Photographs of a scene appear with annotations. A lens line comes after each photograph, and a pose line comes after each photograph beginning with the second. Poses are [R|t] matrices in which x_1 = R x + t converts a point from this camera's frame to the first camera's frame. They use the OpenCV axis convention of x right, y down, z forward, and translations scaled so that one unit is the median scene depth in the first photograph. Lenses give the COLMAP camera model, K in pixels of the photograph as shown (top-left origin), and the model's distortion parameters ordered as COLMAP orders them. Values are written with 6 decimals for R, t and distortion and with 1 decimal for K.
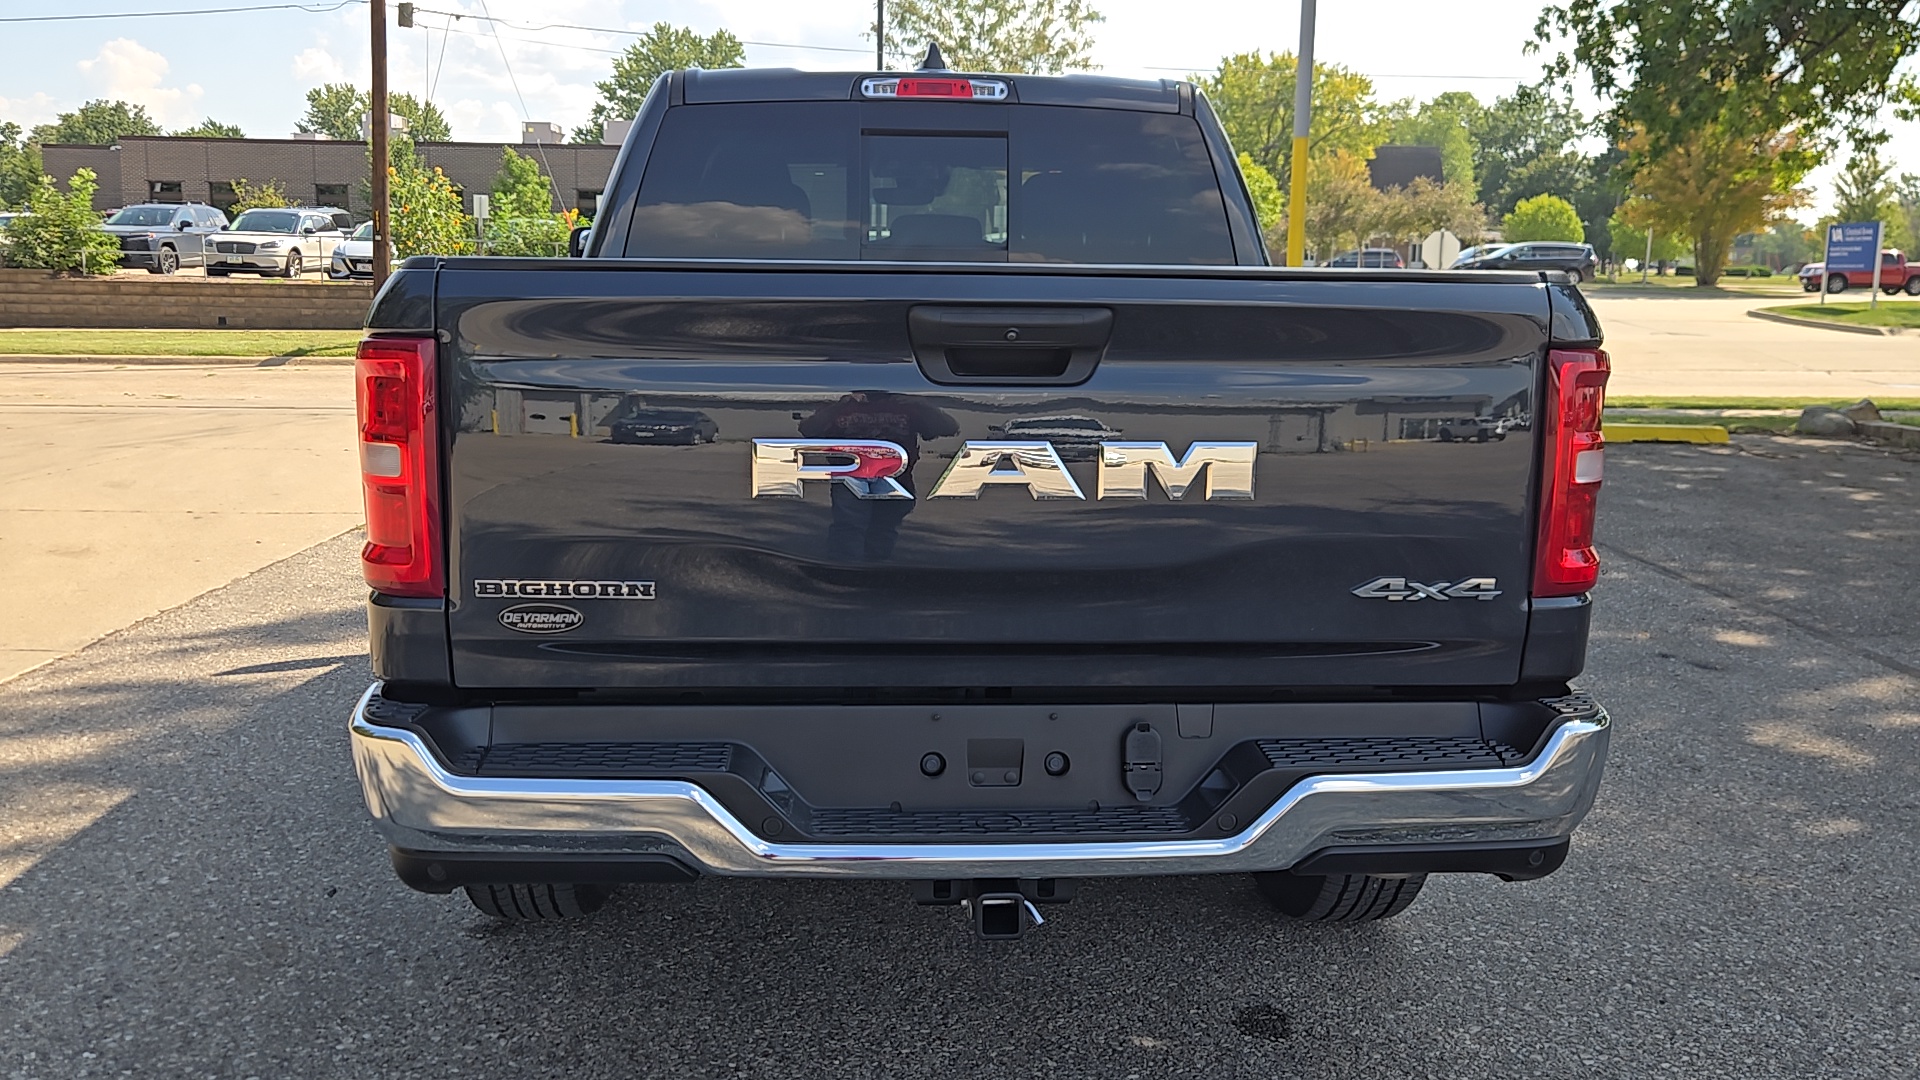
lens RADIAL K [[1604.8, 0, 960.8], [0, 1604.8, 533.3], [0, 0, 1]] dist [0.004568, 0.013410]
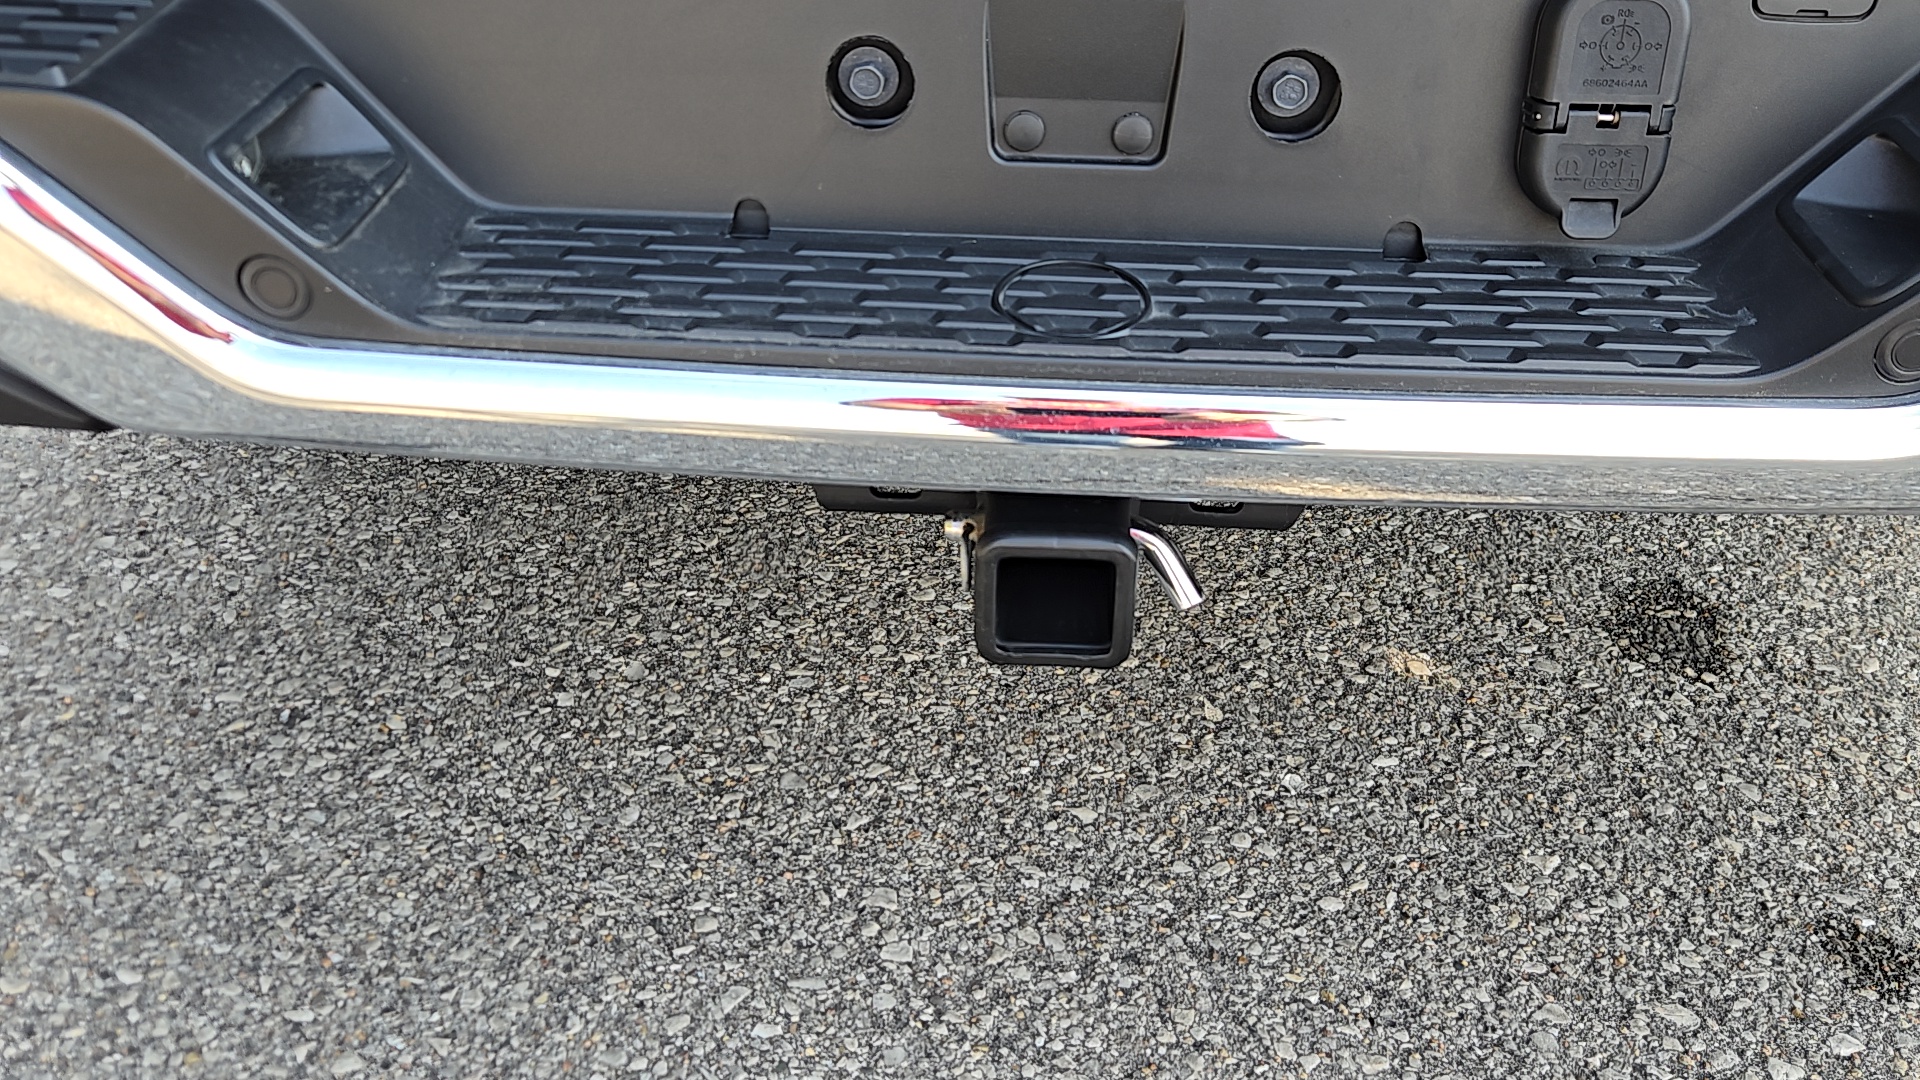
lens RADIAL K [[1604.8, 0, 952.8], [0, 1604.8, 540.0], [0, 0, 1]] dist [0.004568, 0.013410]
pose [[0.990236, 0.074225, -0.117995, 0.033145], [-0.013977, 0.895054, 0.445739, 0.074334], [0.138697, -0.439738, 0.887352, 0.595750]]
